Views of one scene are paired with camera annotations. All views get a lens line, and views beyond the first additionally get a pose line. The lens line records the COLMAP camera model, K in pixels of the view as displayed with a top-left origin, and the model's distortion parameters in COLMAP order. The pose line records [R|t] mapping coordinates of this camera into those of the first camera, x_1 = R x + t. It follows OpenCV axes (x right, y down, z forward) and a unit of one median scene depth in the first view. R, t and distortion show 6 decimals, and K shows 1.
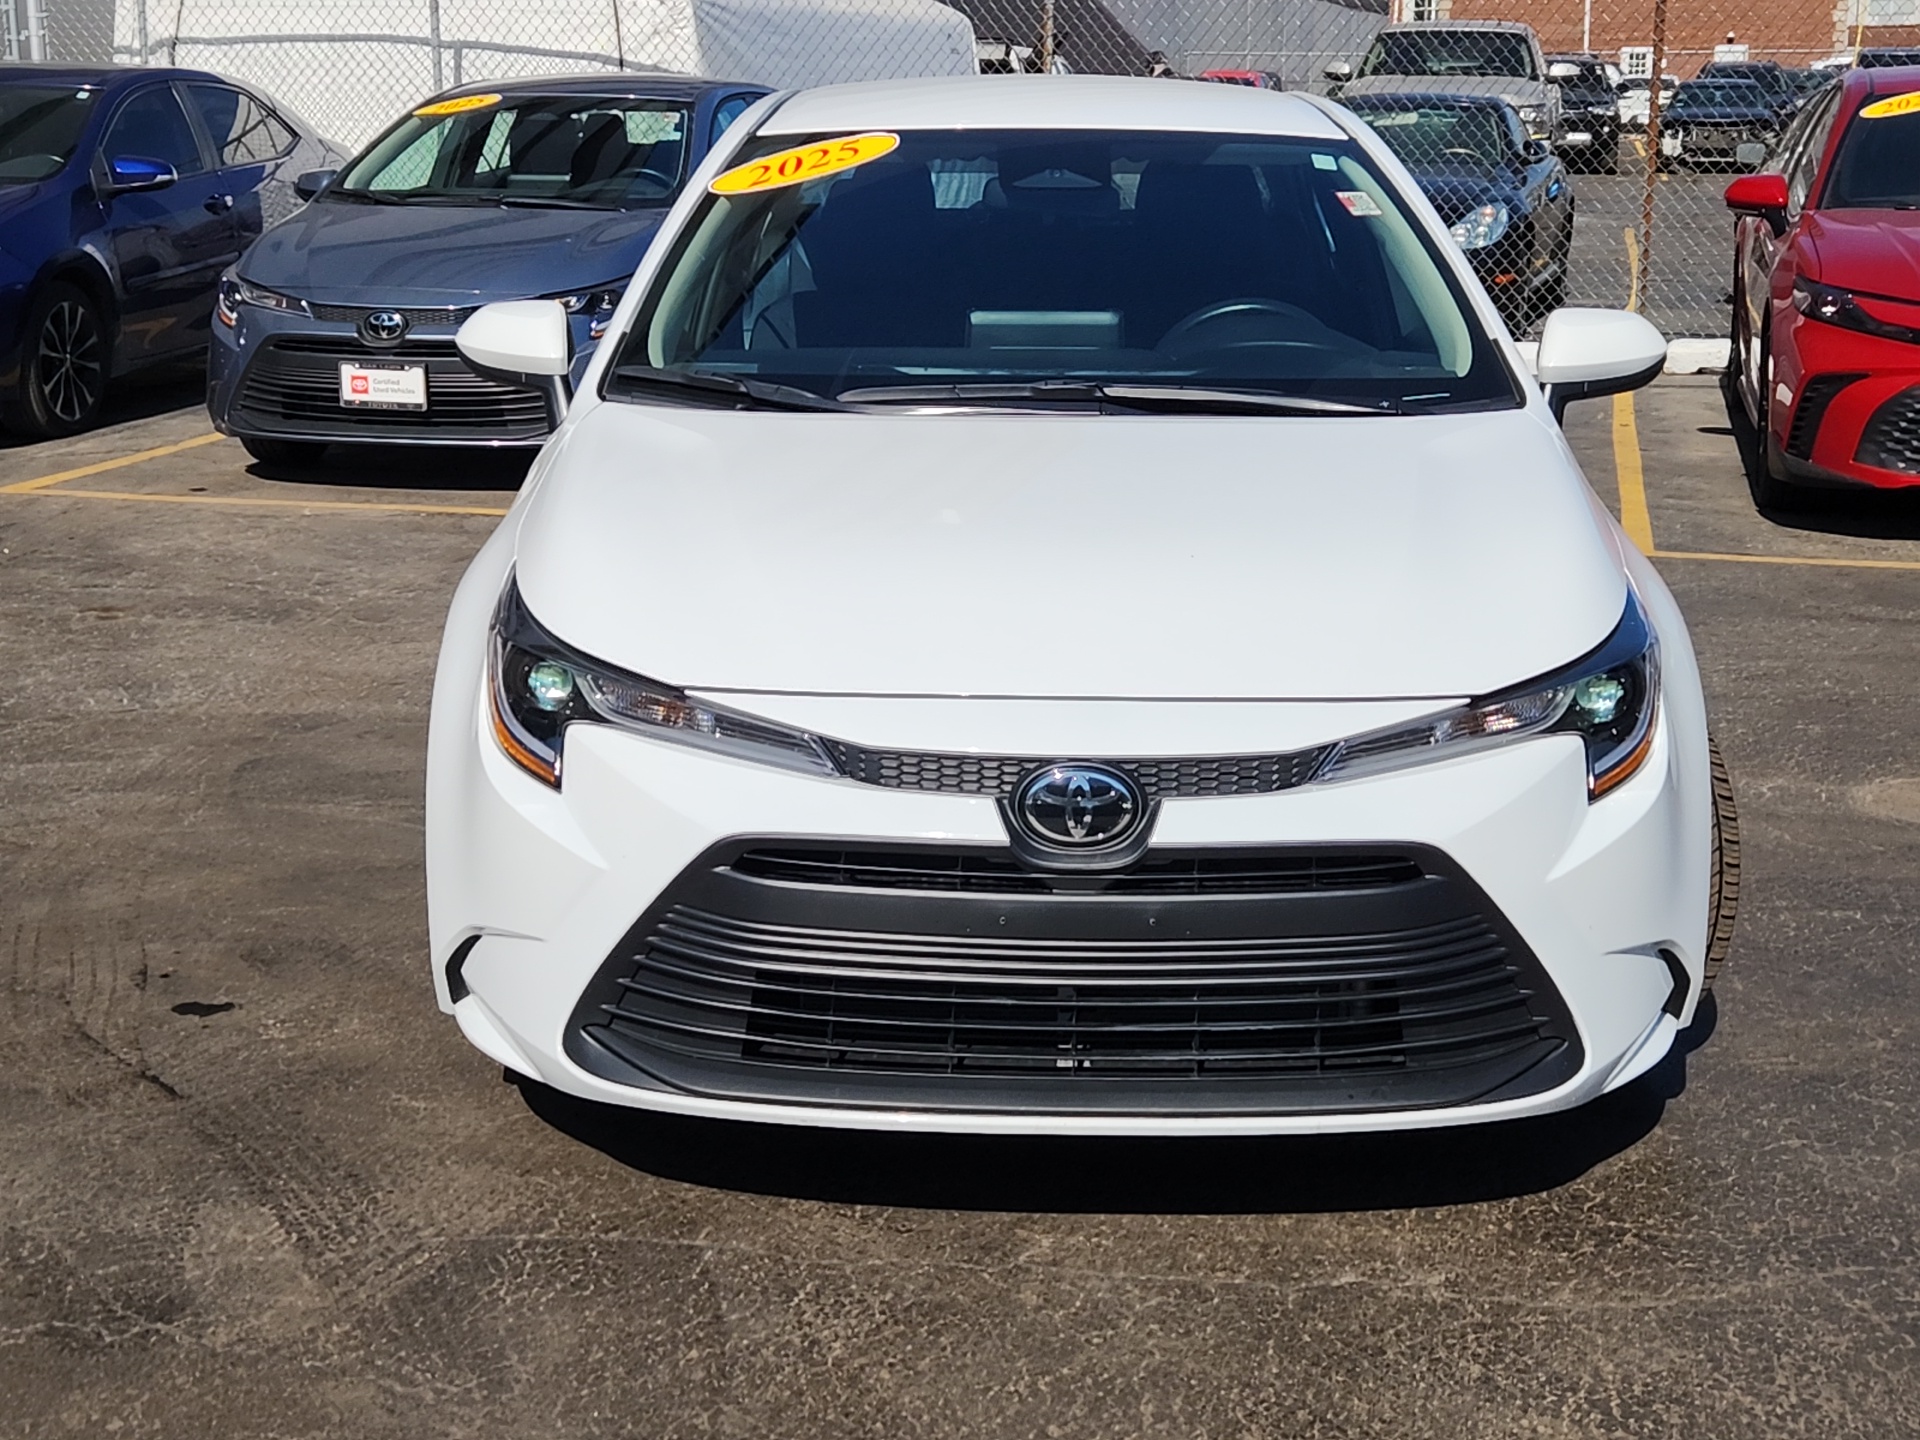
lens RADIAL K [[2945.5, 0, 957.2], [0, 2945.5, 723.2], [0, 0, 1]] dist [0.101641, 0.000000]
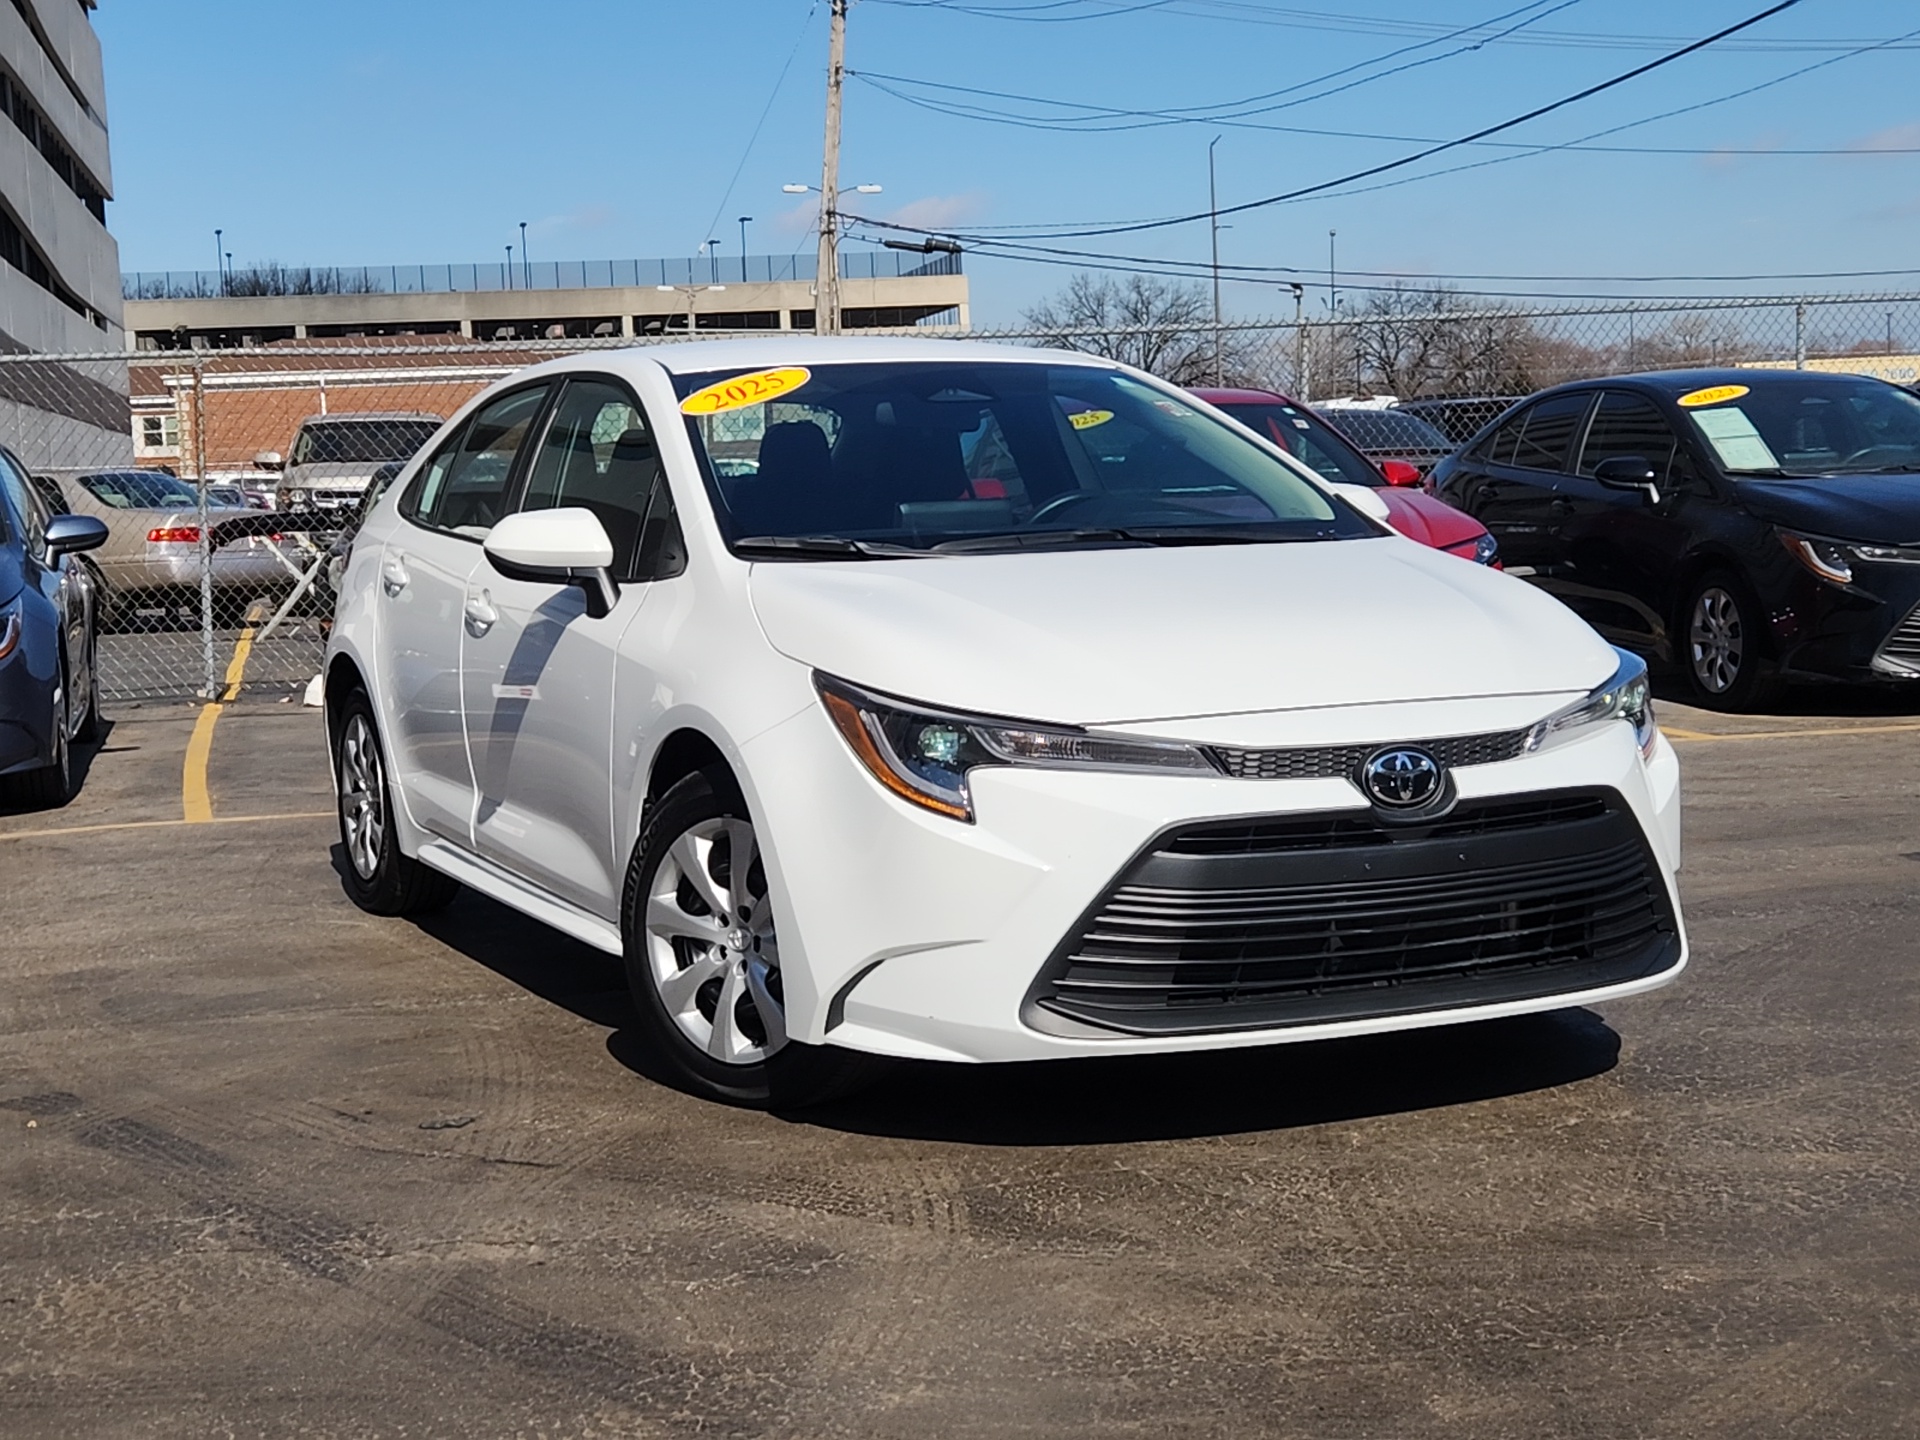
lens RADIAL K [[2975.7, 0, 959.5], [0, 2975.7, 712.9], [0, 0, 1]] dist [0.060056, 0.000000]
pose [[0.902630, -0.071289, 0.424472, -0.657010], [0.131835, 0.984580, -0.114984, 0.118403], [-0.409730, 0.159748, 0.898110, -0.134442]]
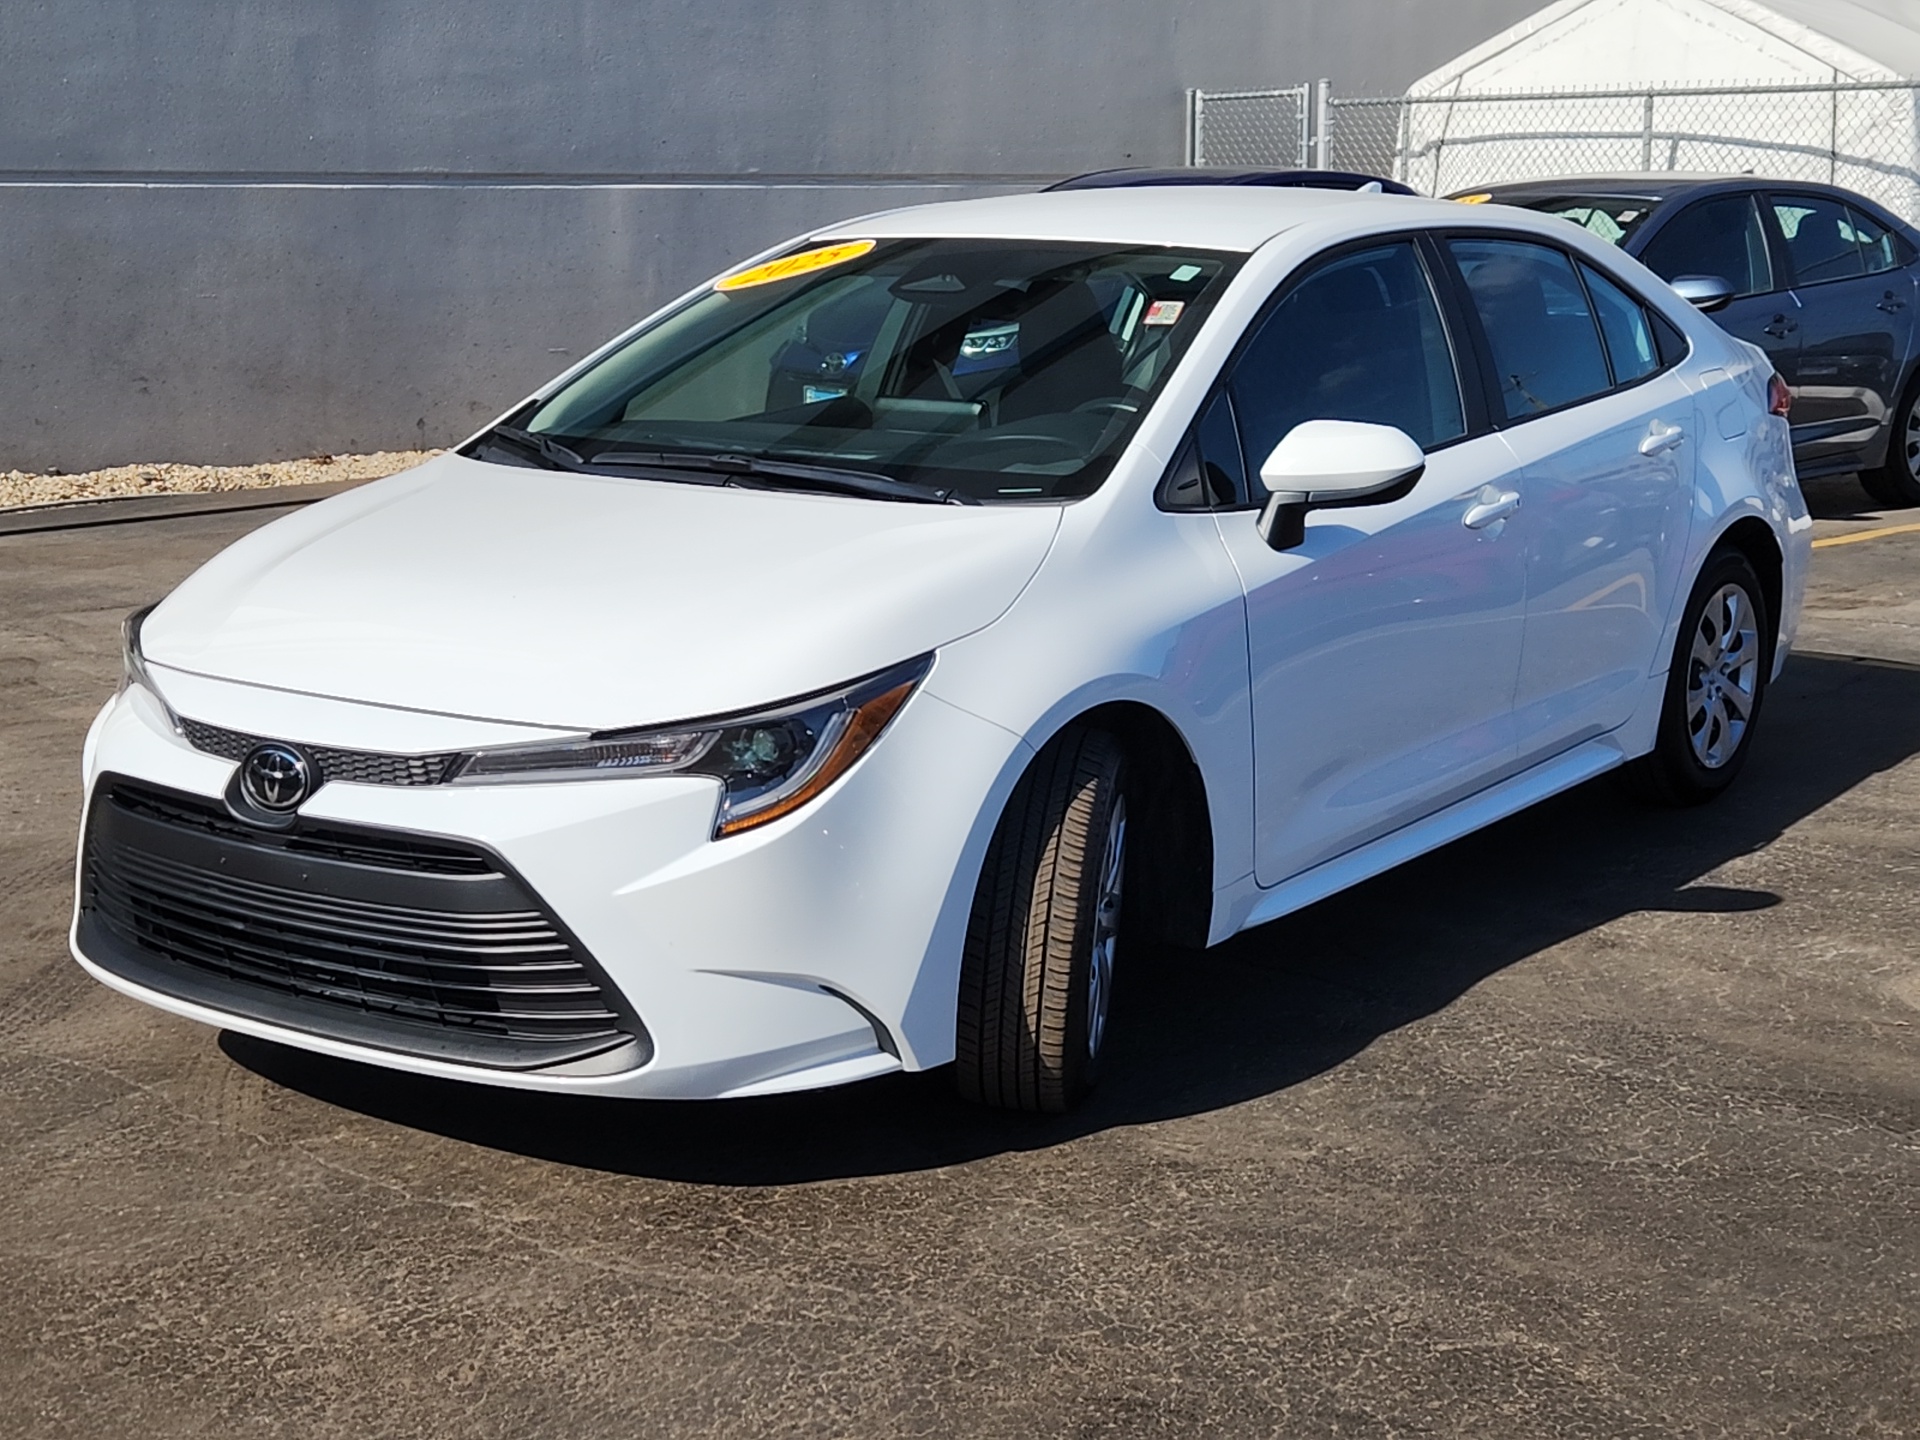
lens RADIAL K [[2980.8, 0, 961.2], [0, 2980.8, 728.9], [0, 0, 1]] dist [0.074327, 0.000000]
pose [[0.815468, 0.107201, -0.568787, 0.917654], [-0.122540, 0.992399, 0.011354, -0.039022], [0.565681, 0.060440, 0.822406, 0.103488]]
